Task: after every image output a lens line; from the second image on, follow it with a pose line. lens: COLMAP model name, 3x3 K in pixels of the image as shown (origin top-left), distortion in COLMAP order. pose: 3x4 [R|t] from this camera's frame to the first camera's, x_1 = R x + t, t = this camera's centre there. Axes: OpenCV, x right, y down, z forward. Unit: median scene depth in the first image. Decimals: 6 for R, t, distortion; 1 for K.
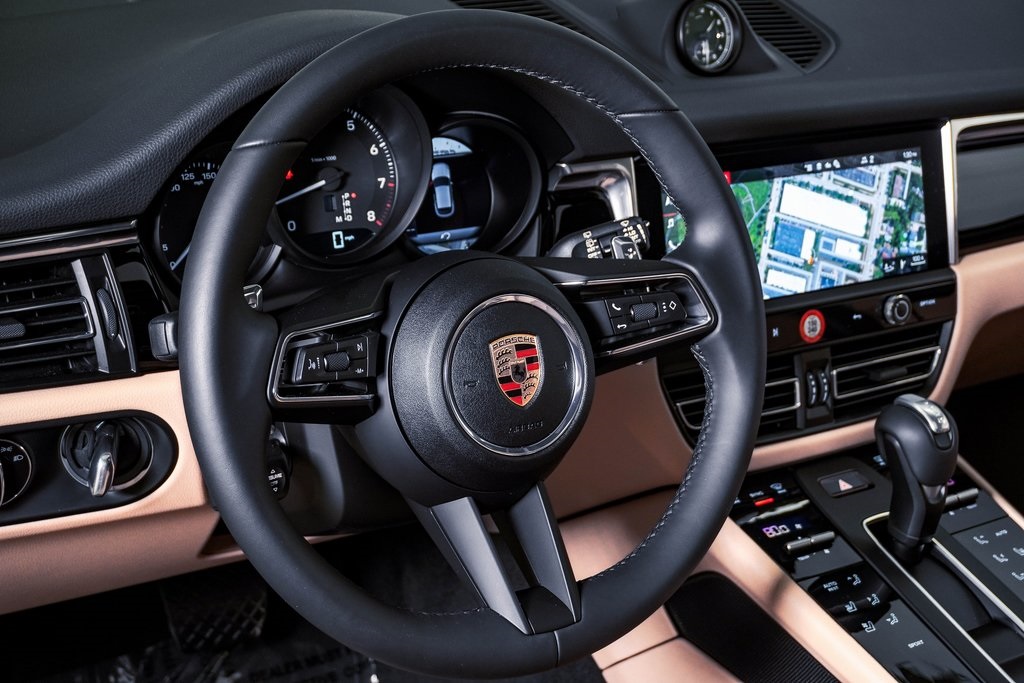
lens RADIAL K [[1583.6, 0, 512.0], [0, 1583.6, 341.5], [0, 0, 1]] dist [-0.014927, 0.046907]
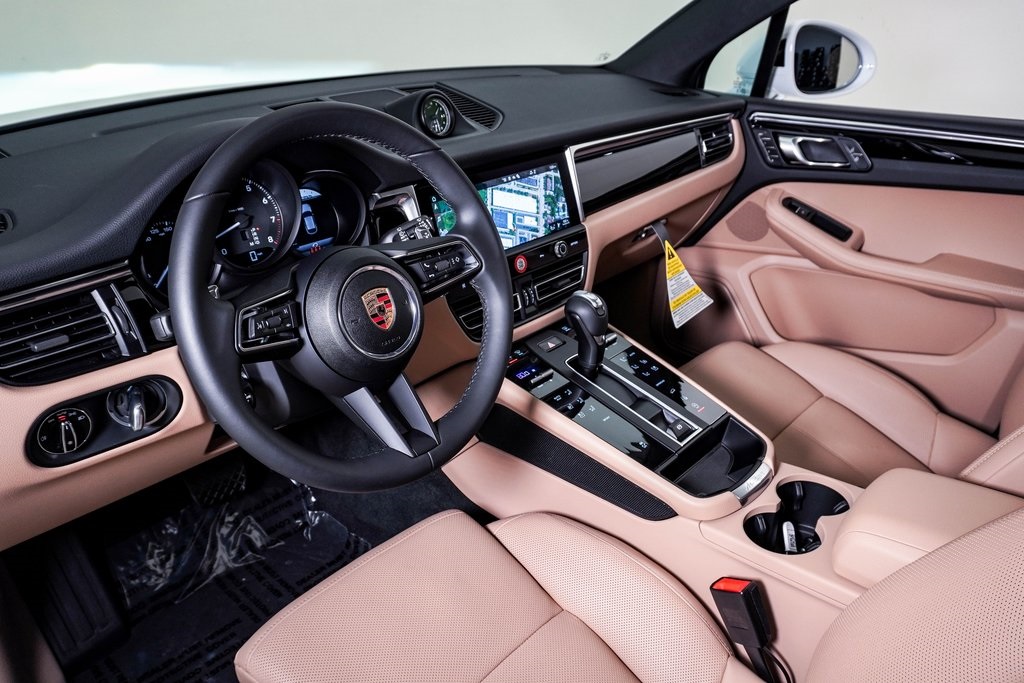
lens RADIAL K [[782.6, 0, 512.0], [0, 782.6, 341.5], [0, 0, 1]] dist [-0.035216, 0.006937]
pose [[0.959456, -0.182990, 0.214381, -0.041699], [0.171038, 0.982542, 0.073197, 0.013152], [-0.224032, -0.033562, 0.974004, 0.122772]]
